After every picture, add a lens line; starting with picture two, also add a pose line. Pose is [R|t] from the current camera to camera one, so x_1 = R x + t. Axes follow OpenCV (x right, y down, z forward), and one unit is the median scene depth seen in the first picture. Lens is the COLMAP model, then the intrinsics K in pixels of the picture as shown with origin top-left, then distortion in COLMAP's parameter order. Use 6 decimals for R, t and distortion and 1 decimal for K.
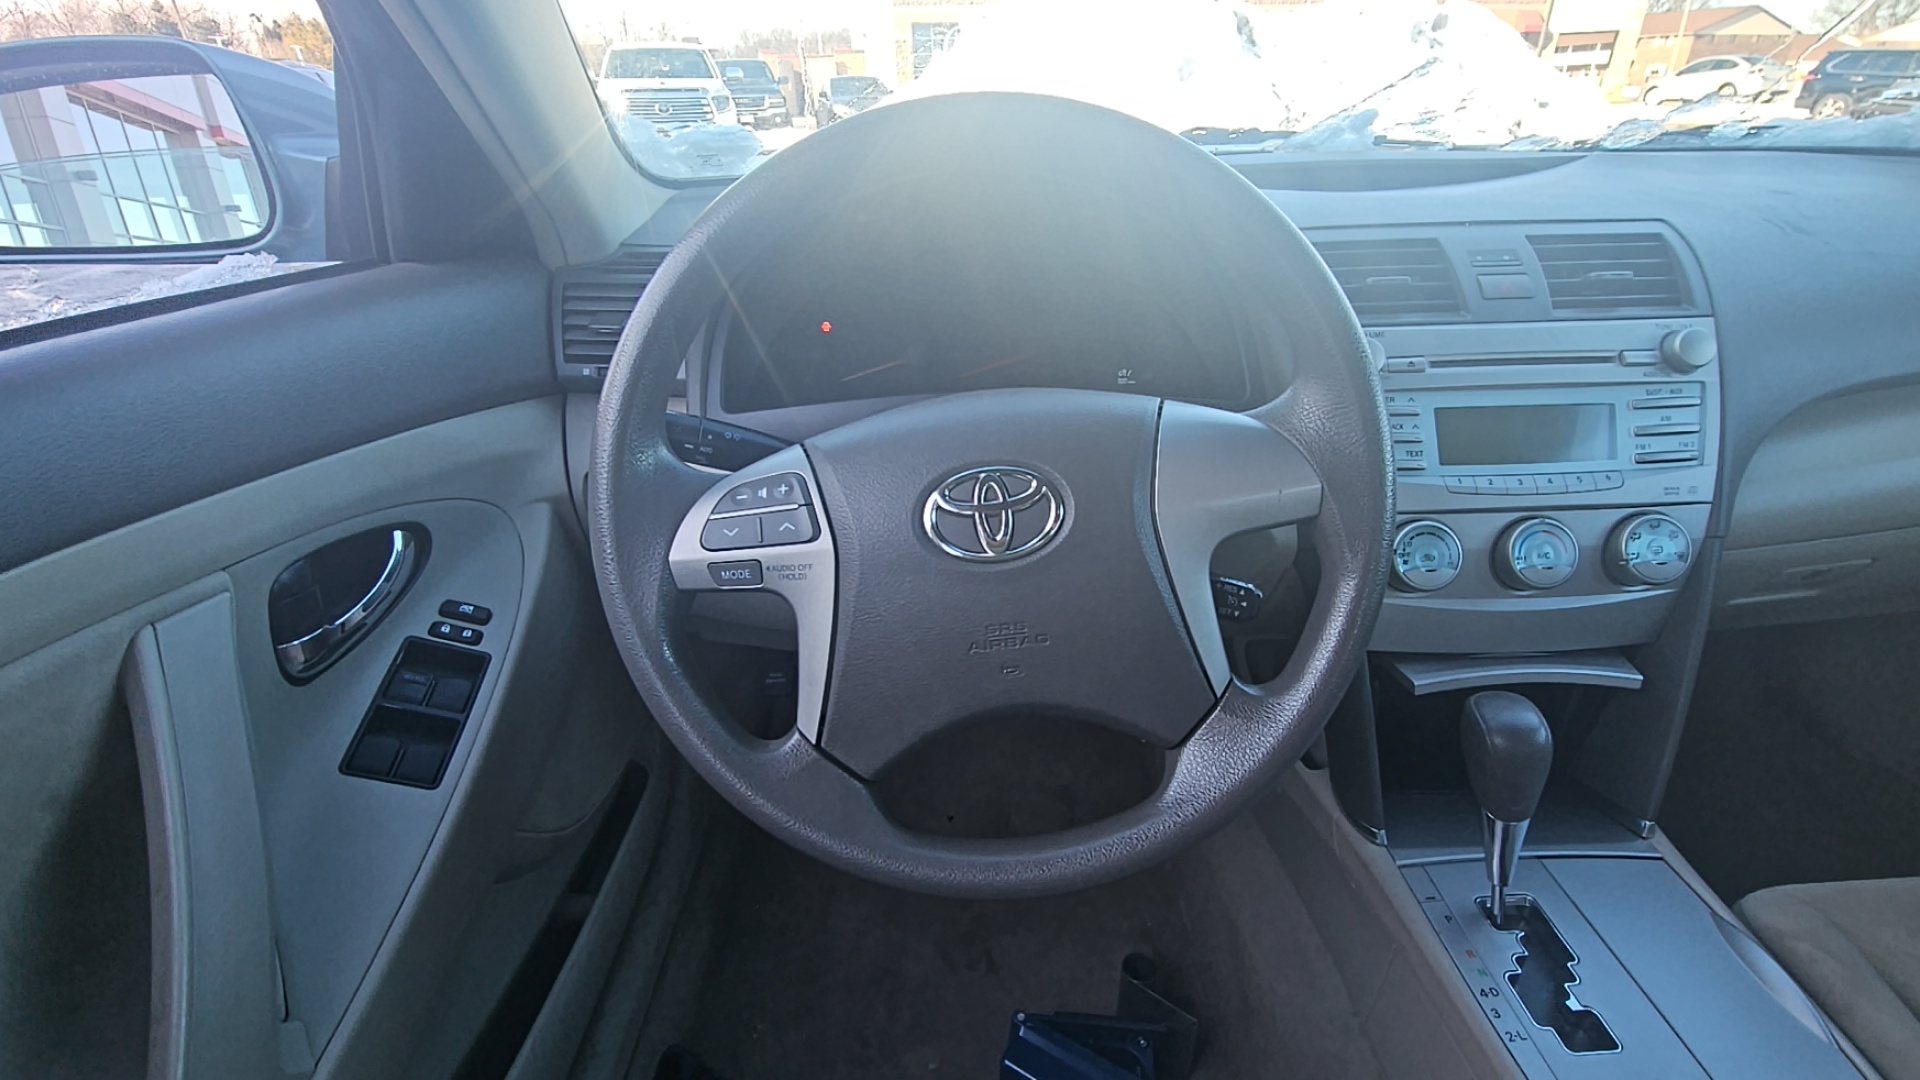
lens RADIAL K [[852.9, 0, 979.4], [0, 852.9, 538.9], [0, 0, 1]] dist [0.012204, -0.009473]
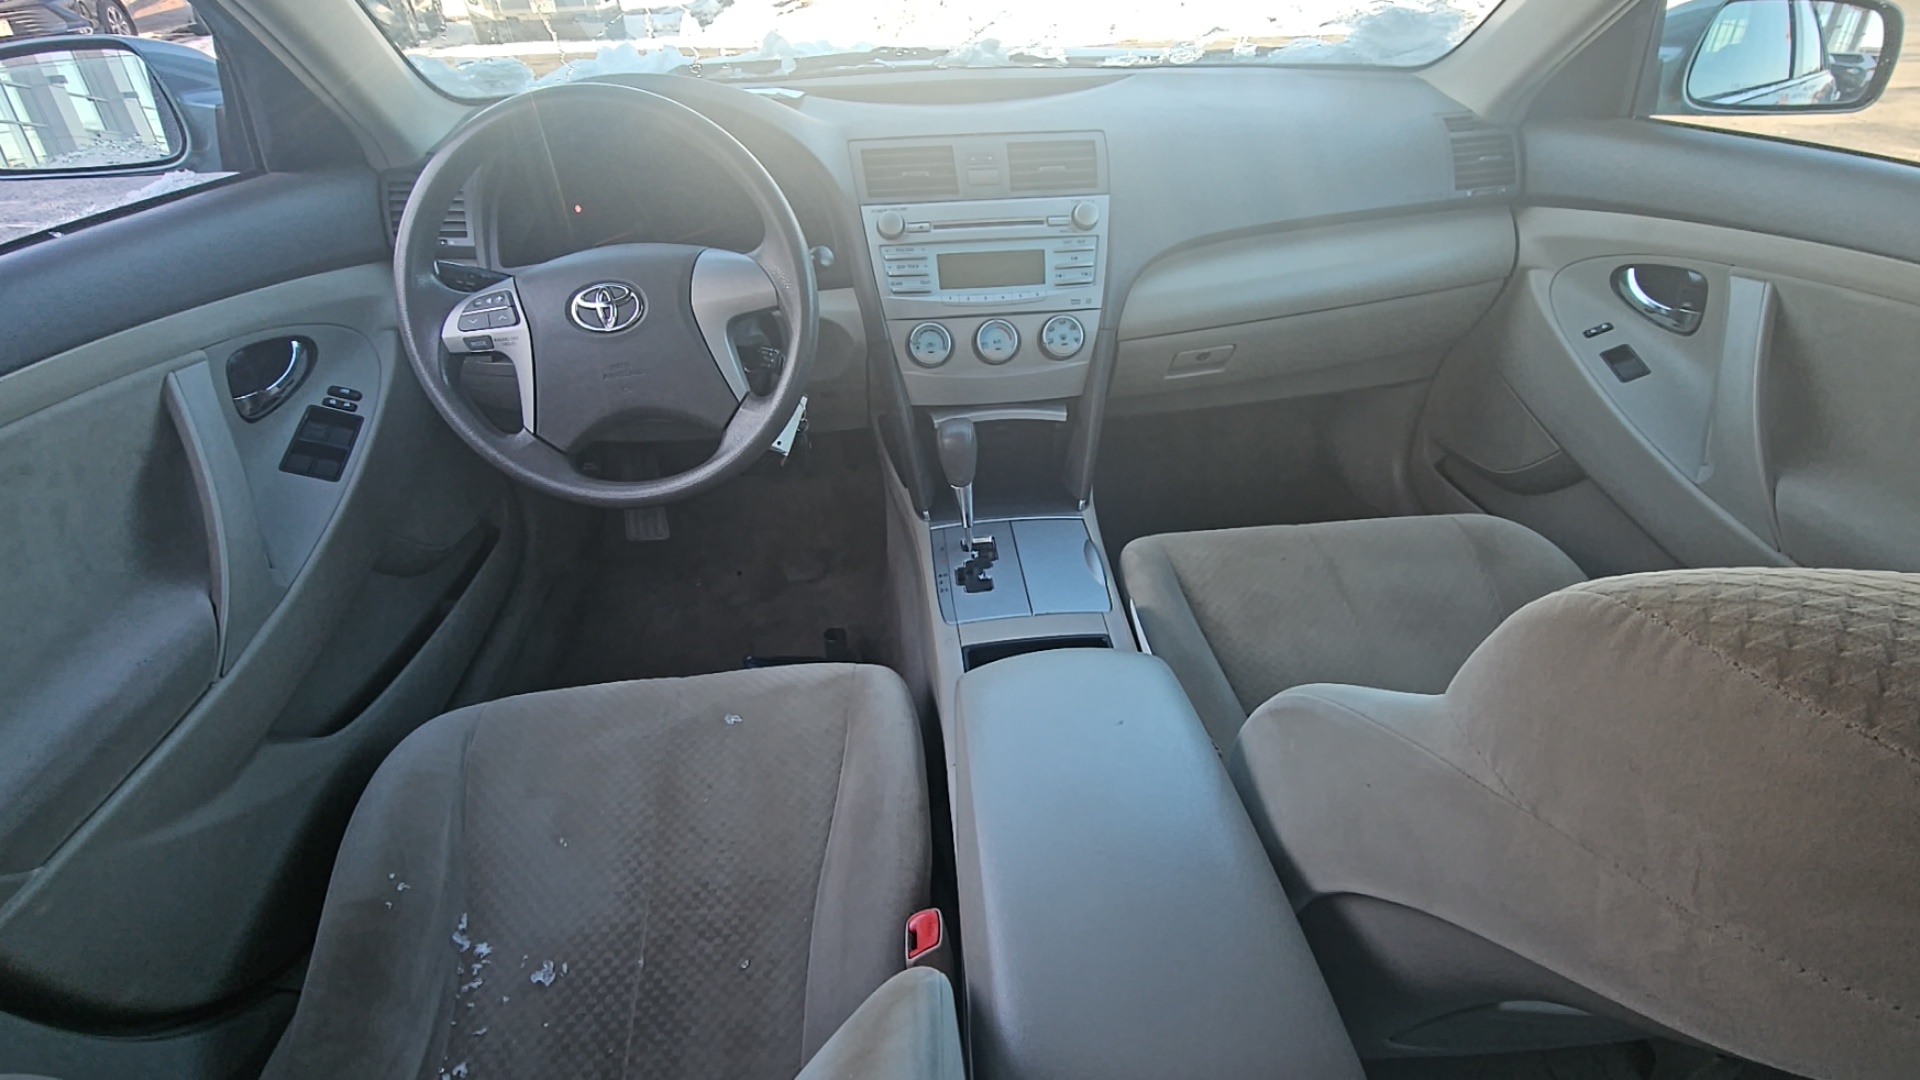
lens RADIAL K [[852.9, 0, 979.4], [0, 852.9, 538.9], [0, 0, 1]] dist [0.012204, -0.009473]
pose [[0.996839, -0.043692, 0.066360, 0.601079], [0.034469, 0.990346, 0.134264, 0.221060], [-0.071586, -0.131552, 0.988721, -0.914571]]
